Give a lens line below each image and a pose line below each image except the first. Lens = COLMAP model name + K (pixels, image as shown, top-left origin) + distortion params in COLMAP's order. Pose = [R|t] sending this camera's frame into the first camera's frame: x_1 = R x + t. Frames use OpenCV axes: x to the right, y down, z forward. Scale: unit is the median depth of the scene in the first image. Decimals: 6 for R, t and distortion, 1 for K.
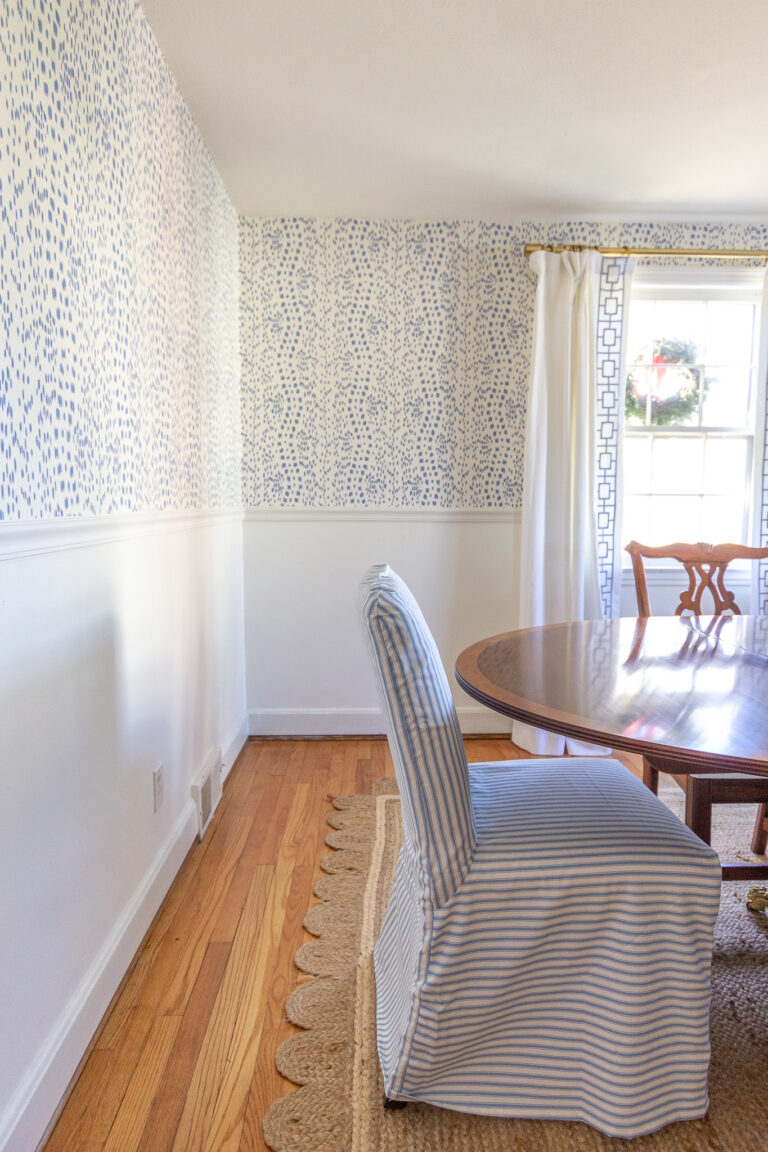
lens RADIAL K [[688.4, 0, 382.7], [0, 688.4, 575.8], [0, 0, 1]] dist [0.004519, -0.001025]
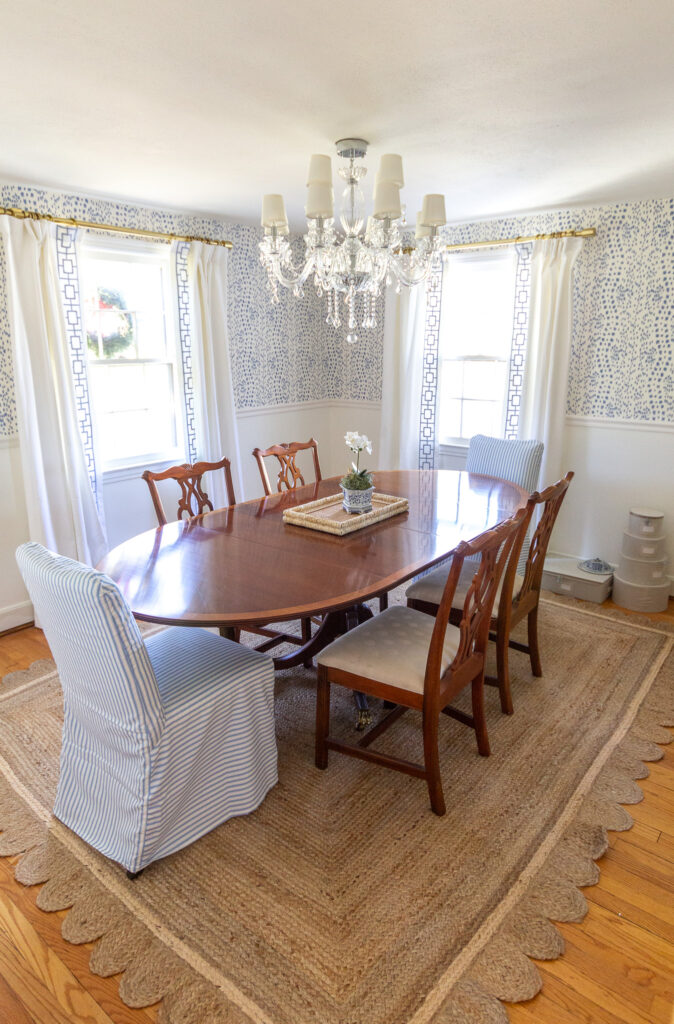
lens RADIAL K [[638.0, 0, 334.3], [0, 638.0, 494.2], [0, 0, 1]] dist [0.005352, 0.002475]
pose [[0.657915, -0.183680, 0.730349, -0.360487], [0.088768, 0.981954, 0.166993, -0.190520], [-0.747842, -0.045035, 0.662347, -0.180094]]
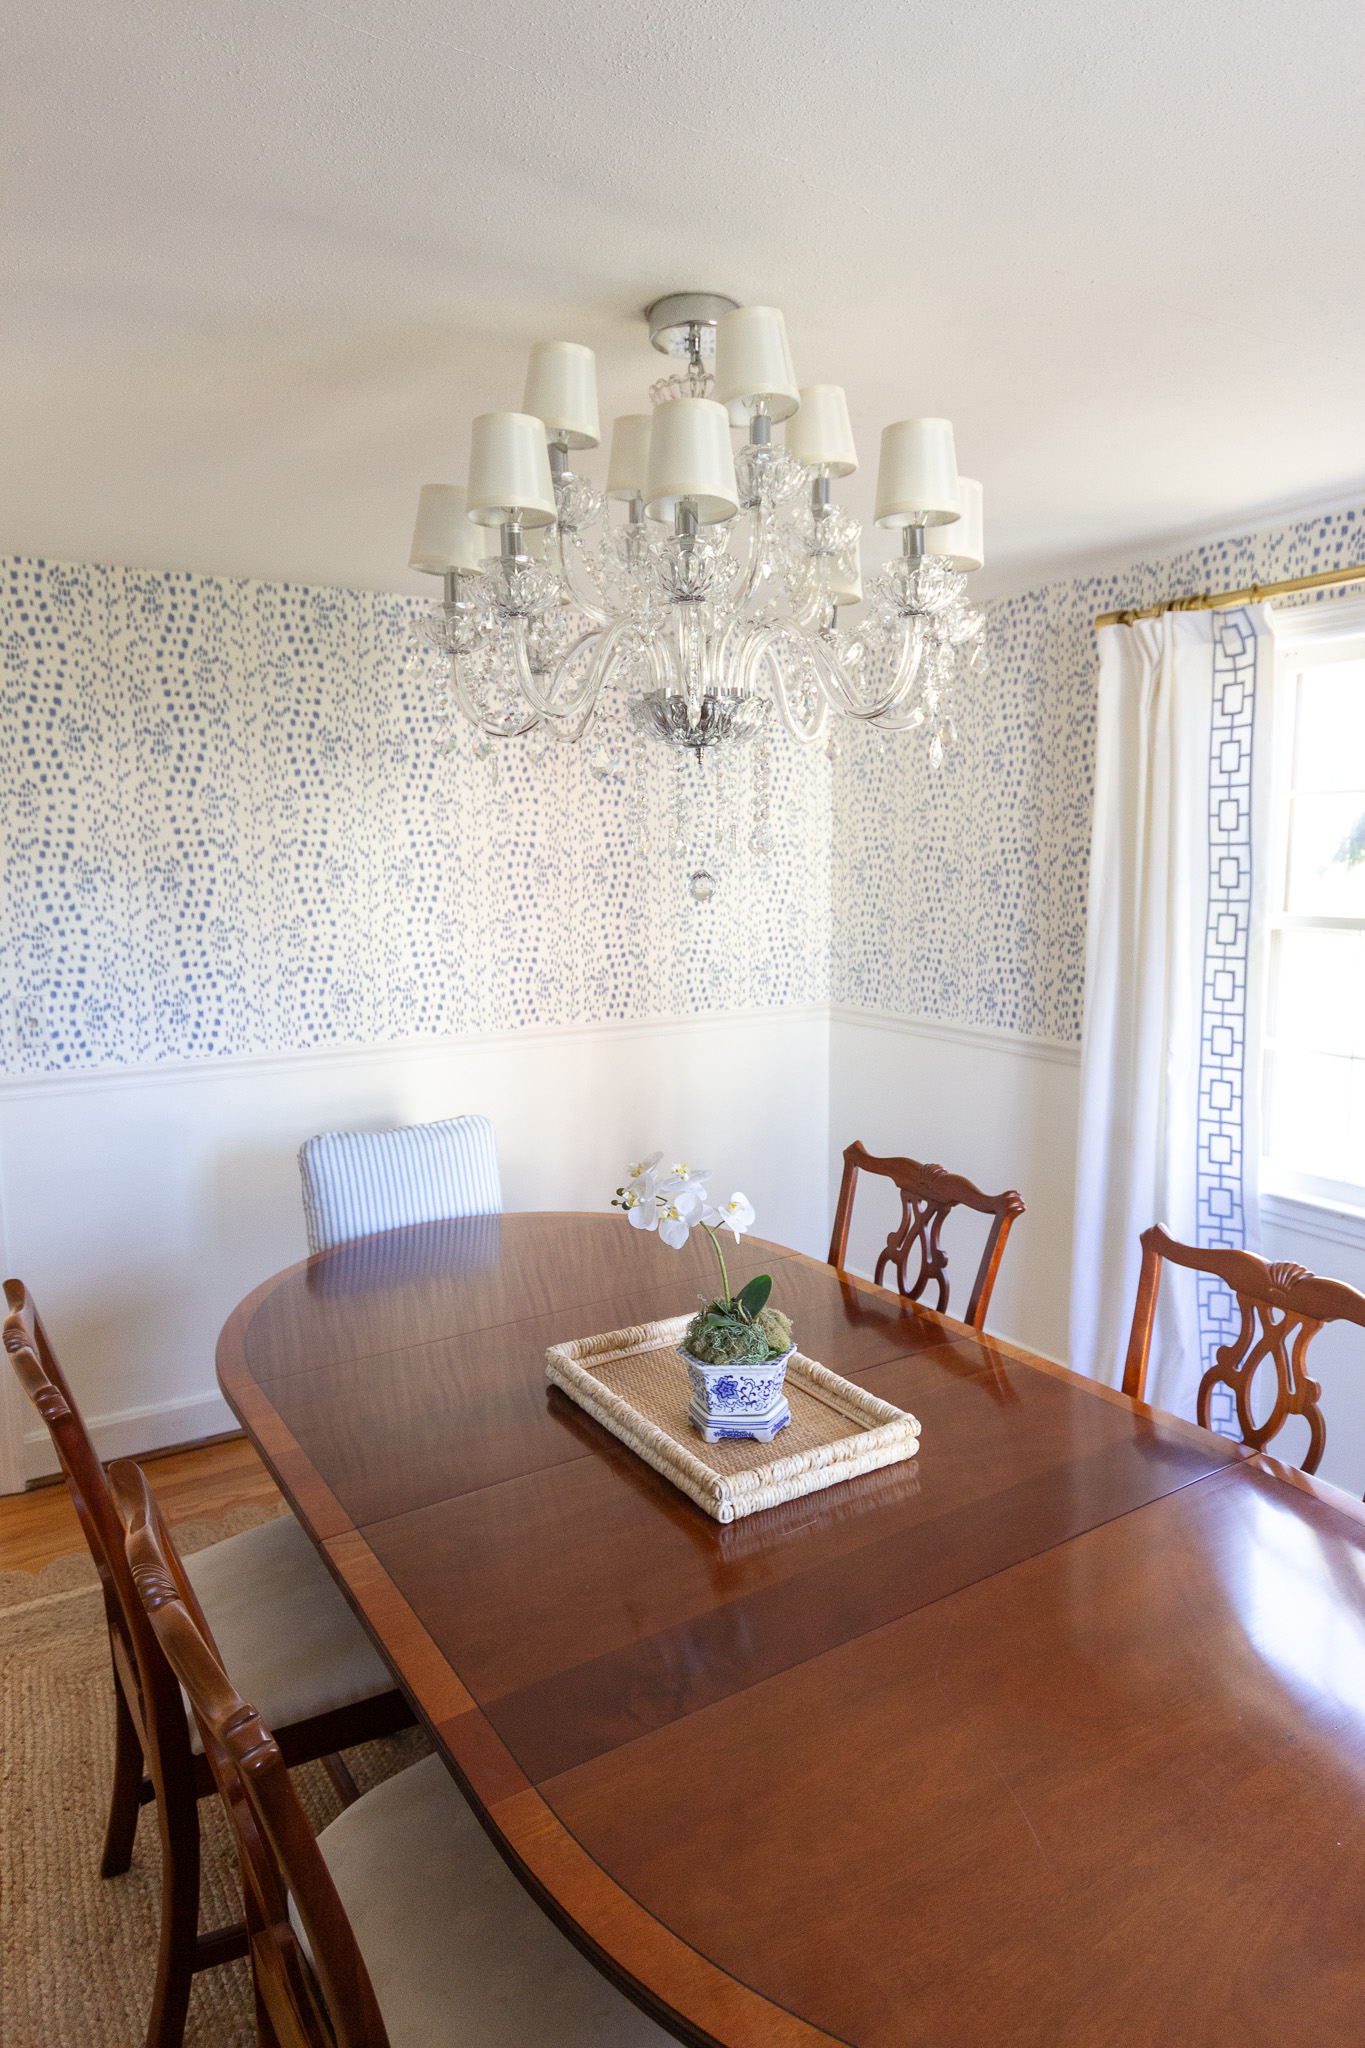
lens RADIAL K [[1223.8, 0, 688.3], [0, 1223.8, 1018.8], [0, 0, 1]] dist [0.004519, -0.001025]
pose [[0.485077, 0.112241, -0.867238, 1.320444], [-0.083696, 0.993135, 0.081721, -0.257122], [0.870457, 0.032943, 0.491141, 0.247140]]
